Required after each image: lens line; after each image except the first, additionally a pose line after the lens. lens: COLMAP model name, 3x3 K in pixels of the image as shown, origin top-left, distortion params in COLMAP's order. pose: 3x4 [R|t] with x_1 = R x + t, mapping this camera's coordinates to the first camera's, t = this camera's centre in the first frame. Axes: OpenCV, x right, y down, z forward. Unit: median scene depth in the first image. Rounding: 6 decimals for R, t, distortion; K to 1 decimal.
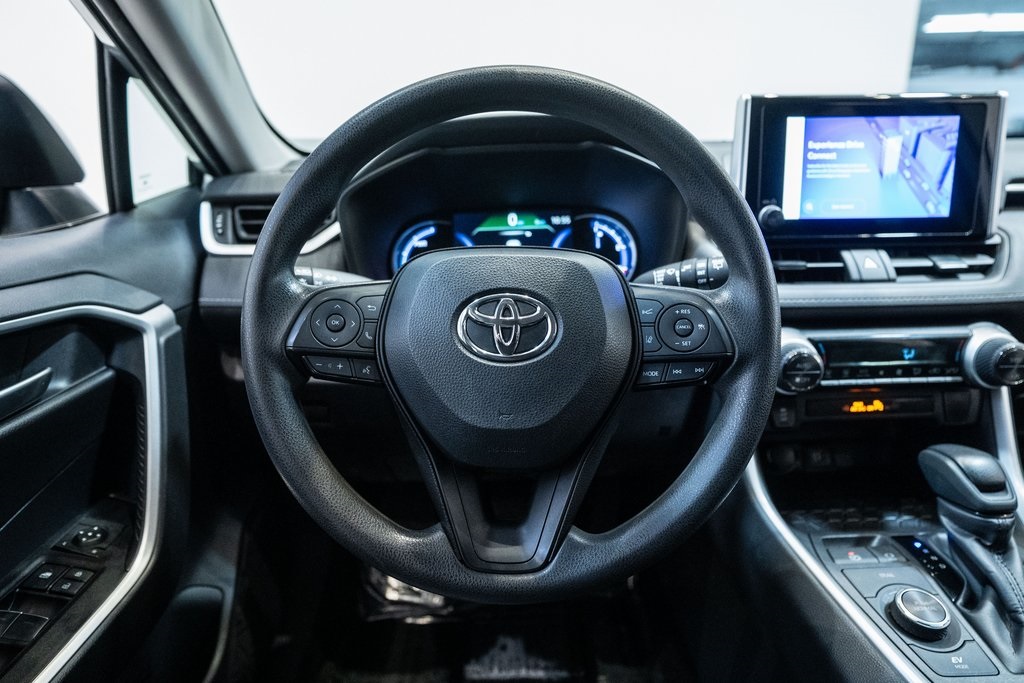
lens RADIAL K [[598.2, 0, 512.0], [0, 598.2, 341.5], [0, 0, 1]] dist [-0.088412, 0.050464]
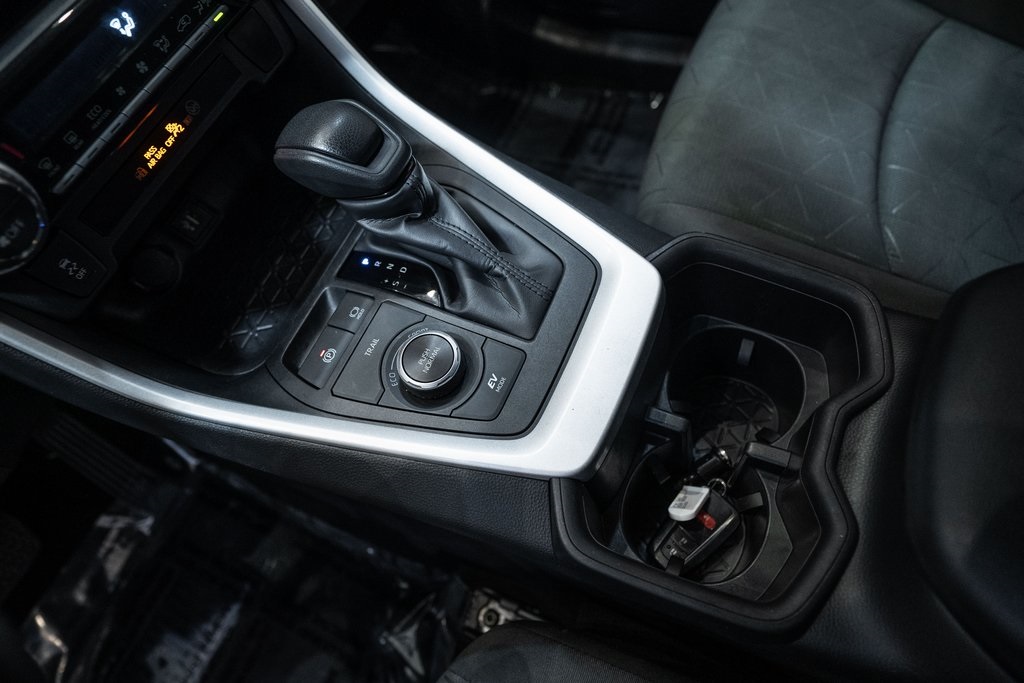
lens RADIAL K [[608.6, 0, 507.0], [0, 608.6, 360.5], [0, 0, 1]] dist [-0.005938, -0.000732]
pose [[0.433809, -0.829299, 0.352241, 0.377330], [0.488853, 0.545035, 0.681146, -0.017407], [-0.756857, -0.123292, 0.641846, 0.330481]]
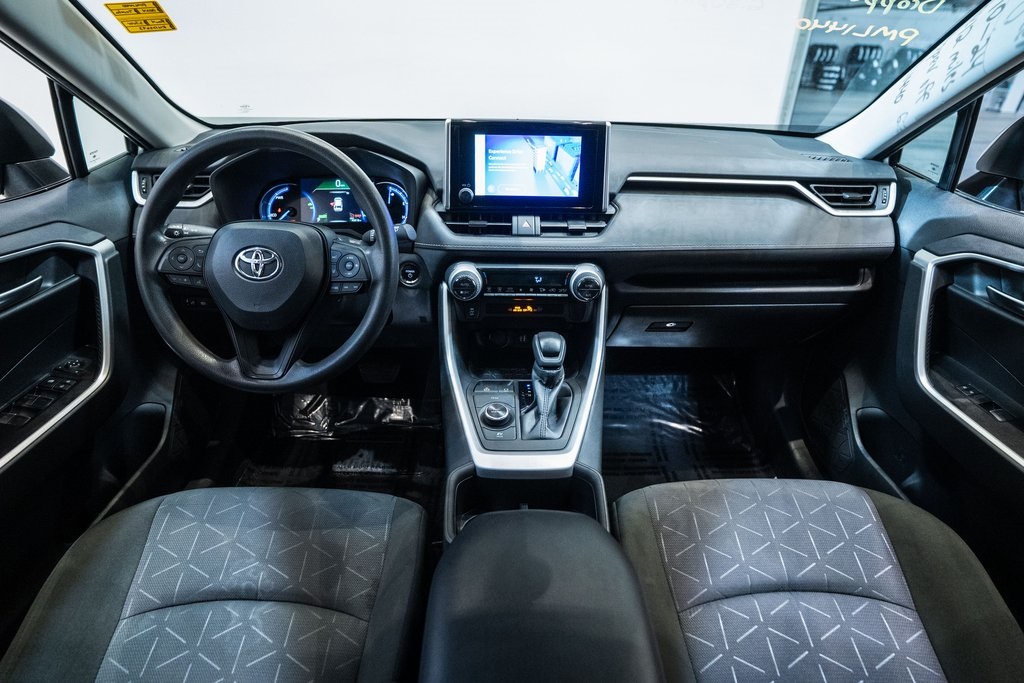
lens RADIAL K [[538.6, 0, 512.0], [0, 538.6, 341.5], [0, 0, 1]] dist [-0.076782, 0.035619]
pose [[0.998905, 0.030401, 0.035554, 0.544207], [-0.036329, 0.982963, 0.180178, -0.082108], [-0.029471, -0.181272, 0.982991, -0.597111]]
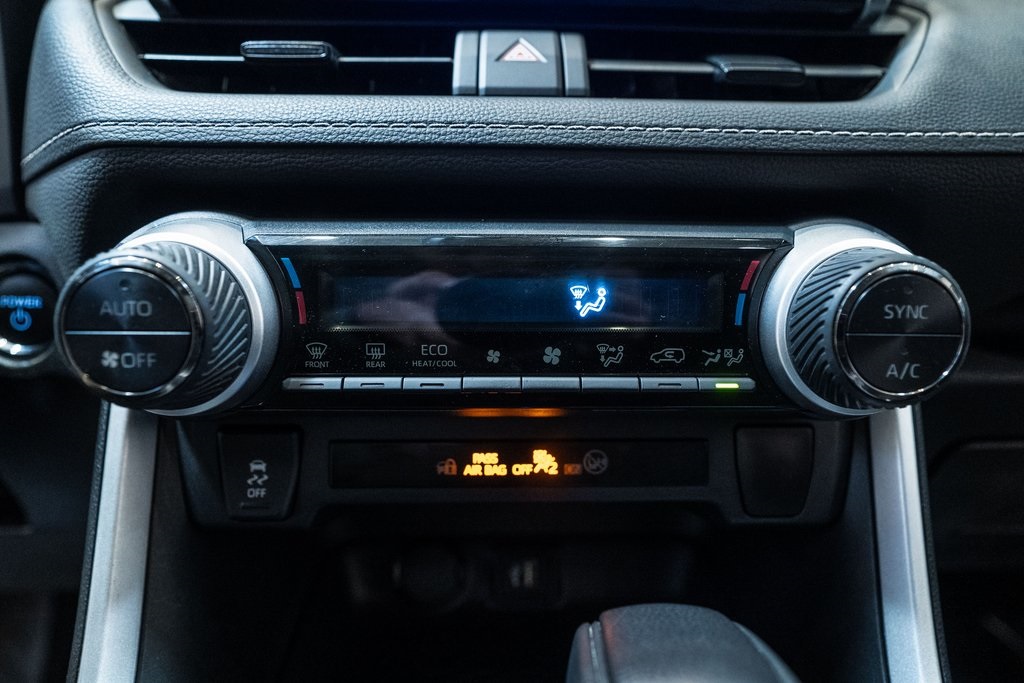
lens RADIAL K [[657.3, 0, 512.0], [0, 657.3, 341.5], [0, 0, 1]] dist [-0.041470, -0.000010]
pose [[0.999611, 0.024981, 0.012385, 0.627172], [-0.024189, 0.997877, -0.060461, 0.065366], [-0.013869, 0.060137, 0.998094, 0.633157]]
